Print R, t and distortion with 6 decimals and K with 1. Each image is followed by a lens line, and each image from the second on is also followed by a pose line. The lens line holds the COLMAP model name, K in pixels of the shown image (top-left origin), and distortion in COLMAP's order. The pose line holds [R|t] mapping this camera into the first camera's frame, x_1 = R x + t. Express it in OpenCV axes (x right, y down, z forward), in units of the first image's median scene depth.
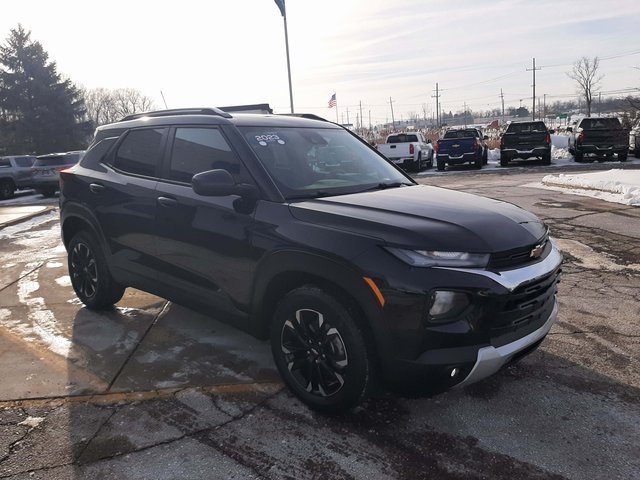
lens RADIAL K [[491.8, 0, 320.9], [0, 491.8, 239.6], [0, 0, 1]] dist [0.021123, -0.049268]
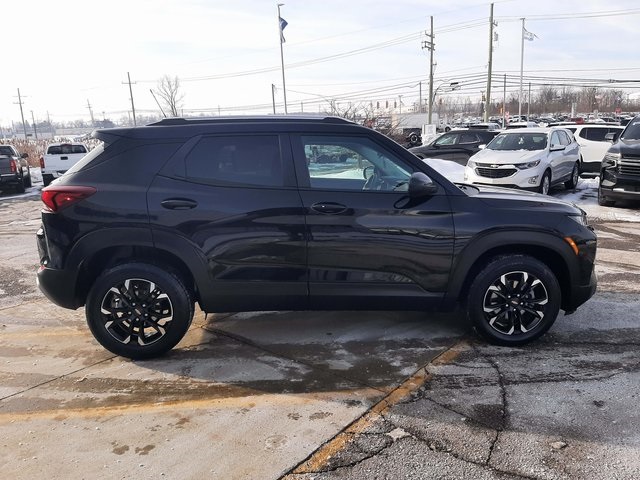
lens RADIAL K [[491.8, 0, 323.3], [0, 491.8, 240.5], [0, 0, 1]] dist [0.021123, -0.049268]
pose [[0.712405, -0.120170, 0.691403, -1.286390], [0.135455, 0.990249, 0.032542, -0.057049], [-0.688572, 0.070471, 0.721736, 0.362771]]
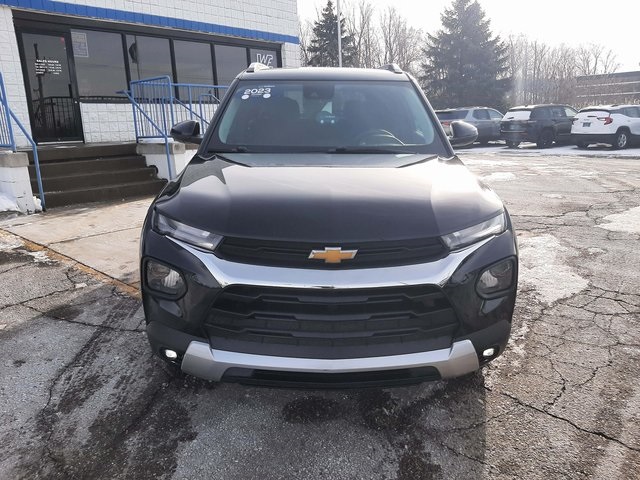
lens RADIAL K [[491.8, 0, 324.5], [0, 491.8, 235.7], [0, 0, 1]] dist [0.021123, -0.049268]
pose [[0.666428, 0.210950, -0.715104, 0.917311], [-0.156715, 0.977344, 0.142261, -0.101745], [0.728913, 0.017261, 0.684389, 0.499981]]
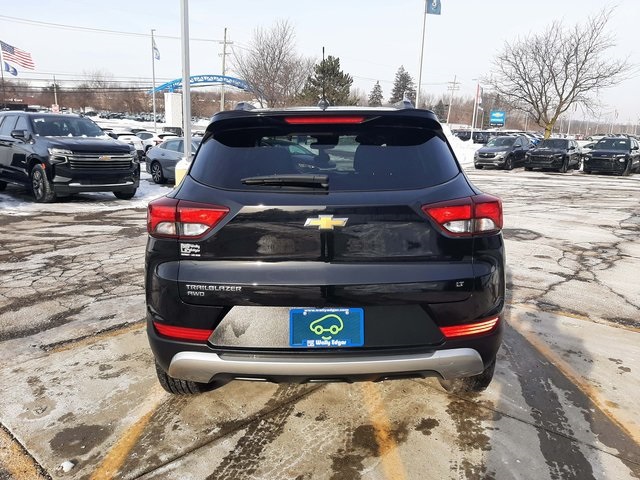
lens RADIAL K [[491.8, 0, 325.6], [0, 491.8, 237.5], [0, 0, 1]] dist [0.021123, -0.049268]
pose [[-0.654304, -0.128696, 0.745200, -1.347001], [0.156644, 0.940976, 0.300044, -0.474724], [-0.739830, 0.313052, -0.595525, 2.456346]]
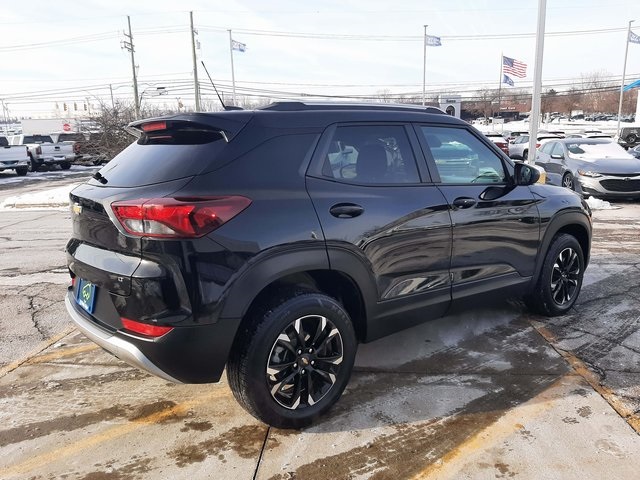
lens RADIAL K [[491.8, 0, 325.4], [0, 491.8, 242.5], [0, 0, 1]] dist [0.021123, -0.049268]
pose [[0.193632, -0.168293, 0.966532, -1.630332], [0.206694, 0.970063, 0.127499, -0.230743], [-0.959054, 0.175089, 0.222621, 1.335411]]
